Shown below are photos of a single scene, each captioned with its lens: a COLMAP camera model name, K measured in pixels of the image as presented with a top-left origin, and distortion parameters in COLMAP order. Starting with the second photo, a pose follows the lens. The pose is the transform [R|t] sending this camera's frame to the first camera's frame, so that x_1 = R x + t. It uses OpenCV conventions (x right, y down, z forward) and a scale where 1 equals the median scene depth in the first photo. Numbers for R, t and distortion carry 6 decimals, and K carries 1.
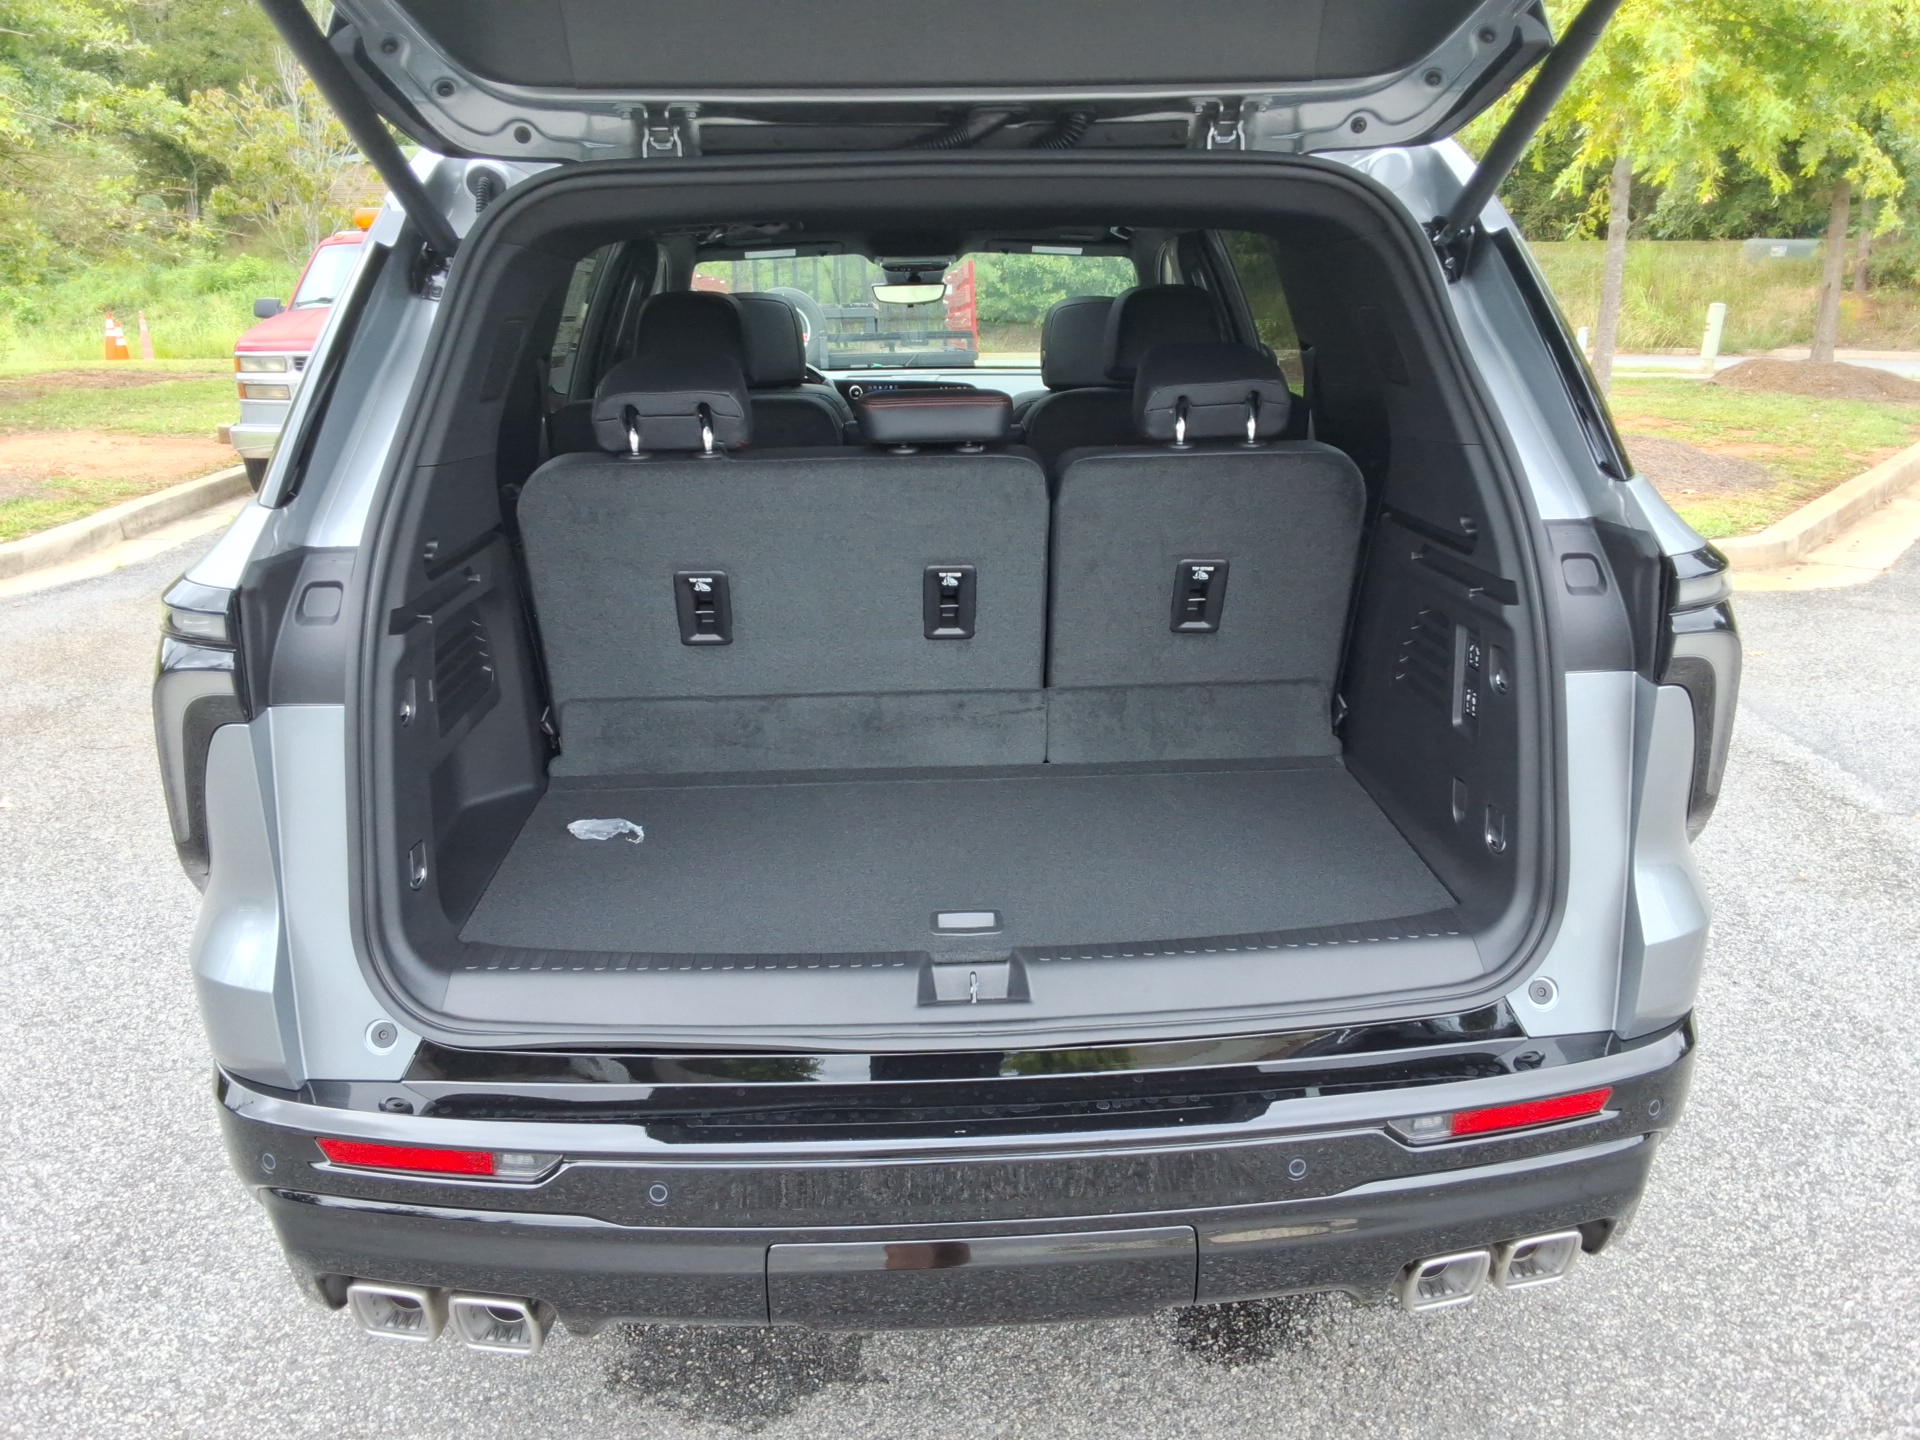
lens RADIAL K [[1531.4, 0, 969.3], [0, 1531.4, 709.9], [0, 0, 1]] dist [0.128187, -0.194138]
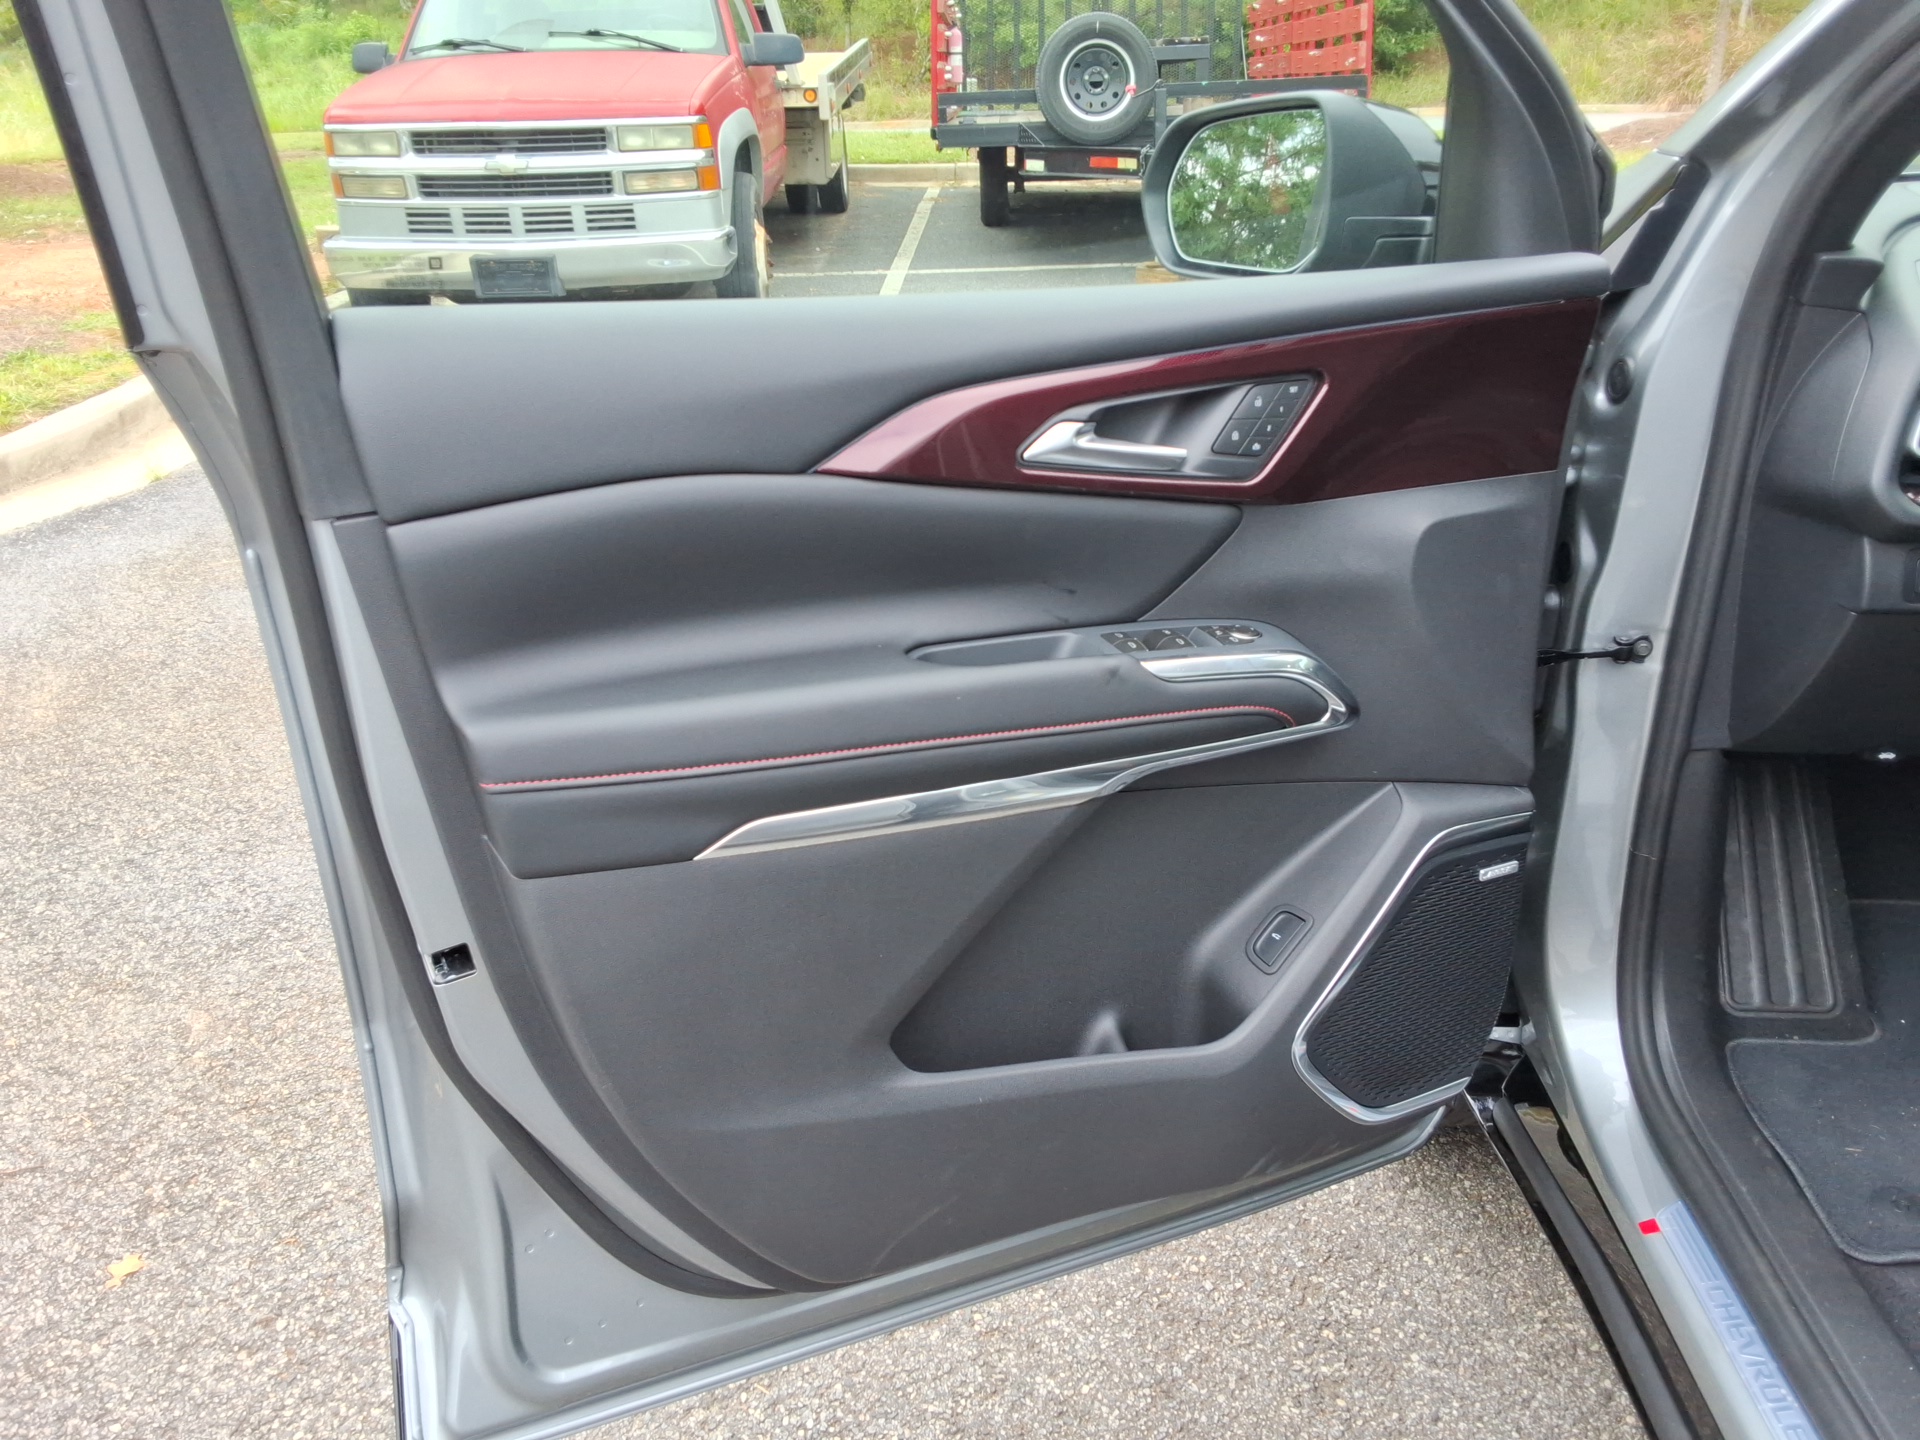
lens RADIAL K [[1550.6, 0, 967.0], [0, 1550.6, 714.1], [0, 0, 1]] dist [0.113497, -0.166736]
pose [[0.996660, 0.021631, -0.078741, -0.191252], [-0.010756, 0.990651, 0.135994, -0.102930], [0.080946, -0.134693, 0.987576, 0.445526]]
